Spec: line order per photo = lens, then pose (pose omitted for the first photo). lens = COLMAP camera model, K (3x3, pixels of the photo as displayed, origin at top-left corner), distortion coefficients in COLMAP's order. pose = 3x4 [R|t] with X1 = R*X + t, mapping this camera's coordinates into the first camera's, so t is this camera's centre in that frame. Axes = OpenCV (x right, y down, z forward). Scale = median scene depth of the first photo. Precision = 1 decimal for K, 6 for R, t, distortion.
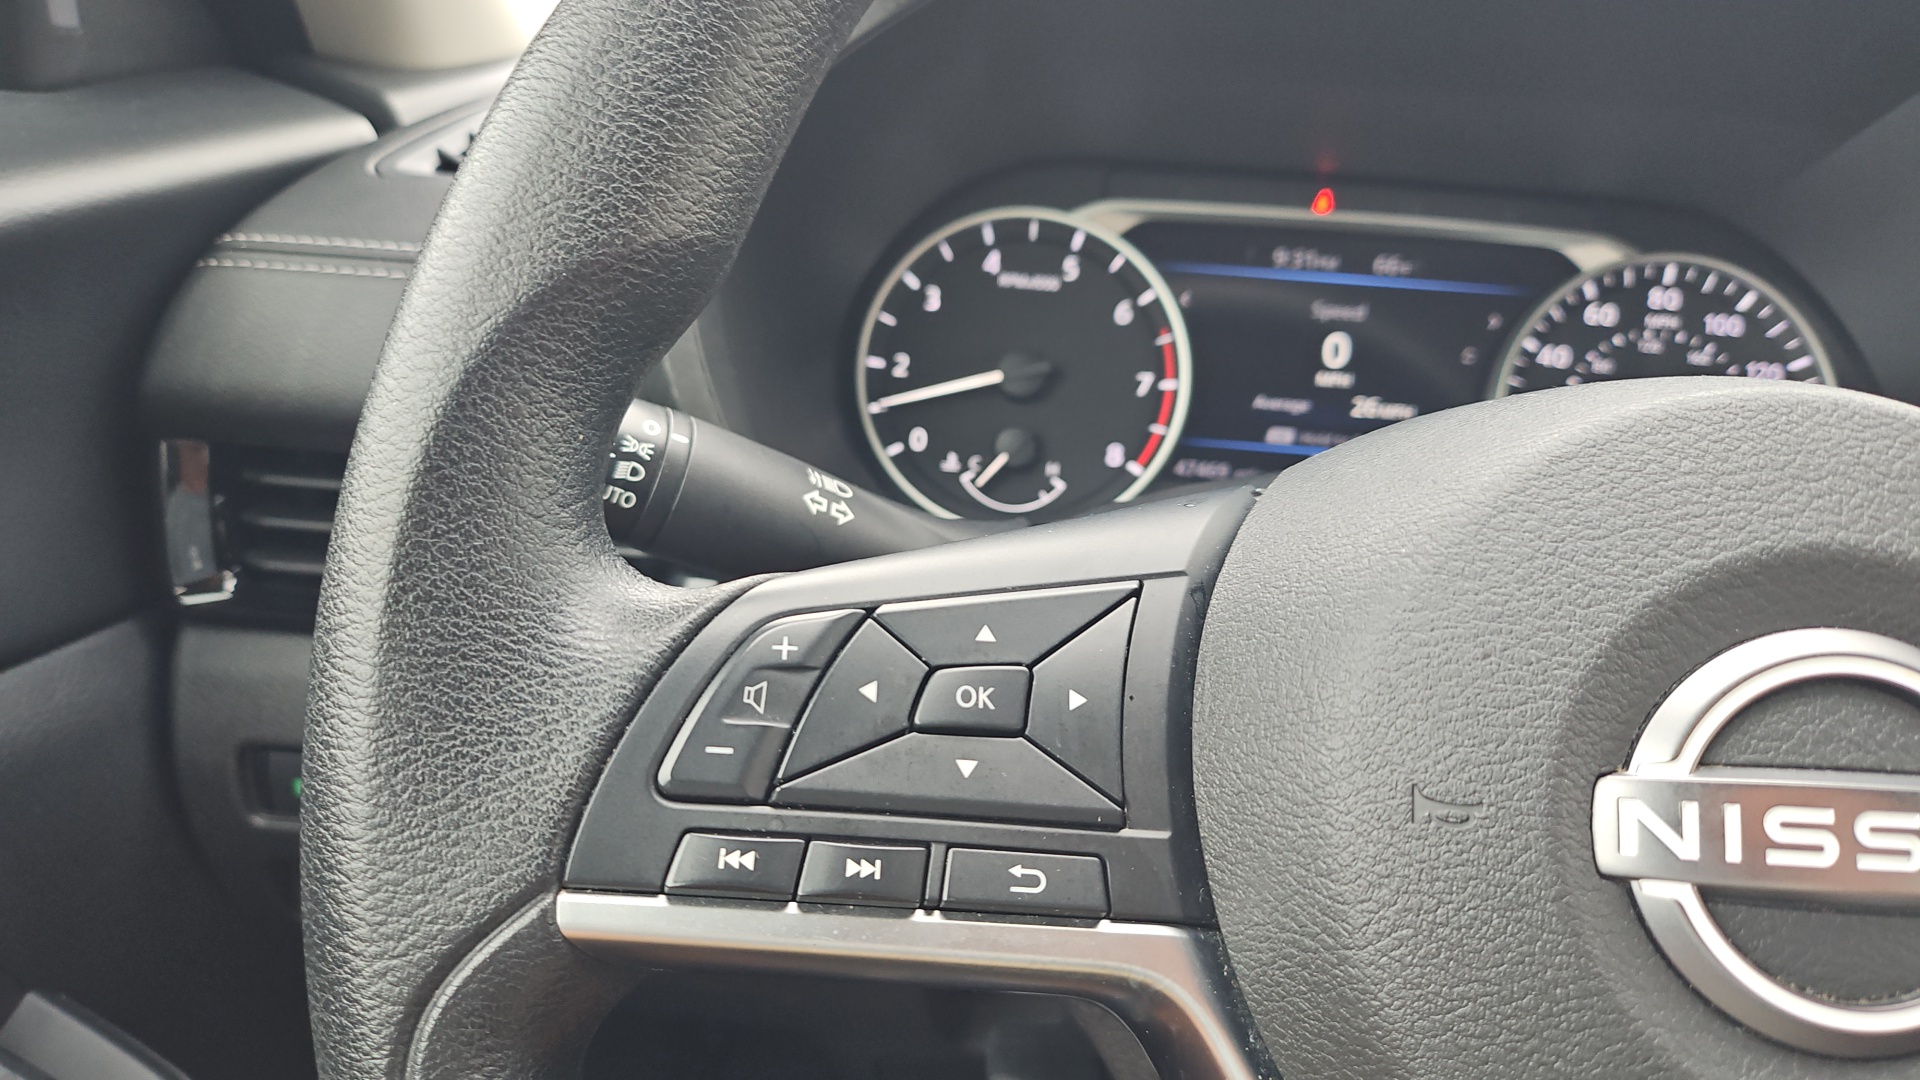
lens RADIAL K [[1441.3, 0, 960.0], [0, 1441.3, 540.0], [0, 0, 1]] dist [0.057084, -0.078145]
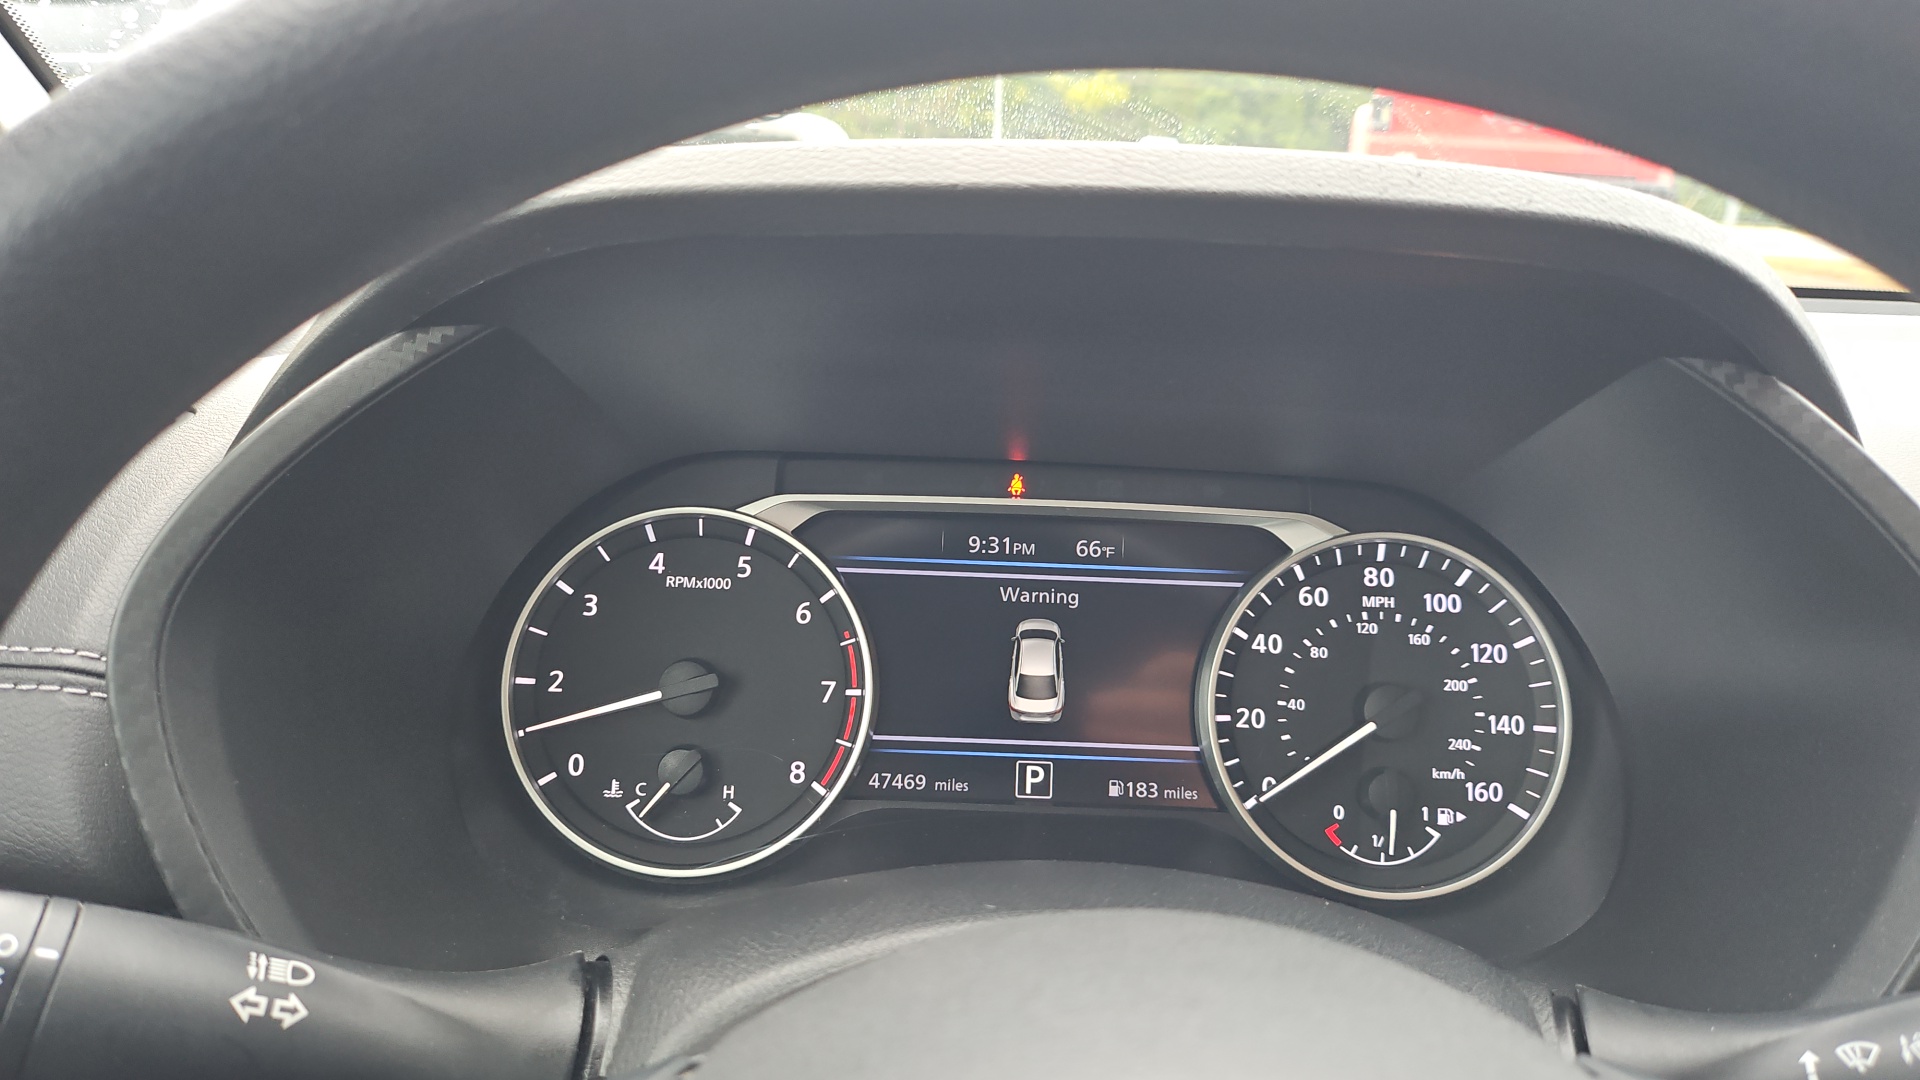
lens RADIAL K [[1441.3, 0, 960.0], [0, 1441.3, 540.0], [0, 0, 1]] dist [0.057084, -0.078145]
pose [[0.996885, -0.037287, 0.069494, 0.151187], [0.043519, 0.994950, -0.090449, -0.117575], [-0.065770, 0.093192, 0.993474, 0.087201]]
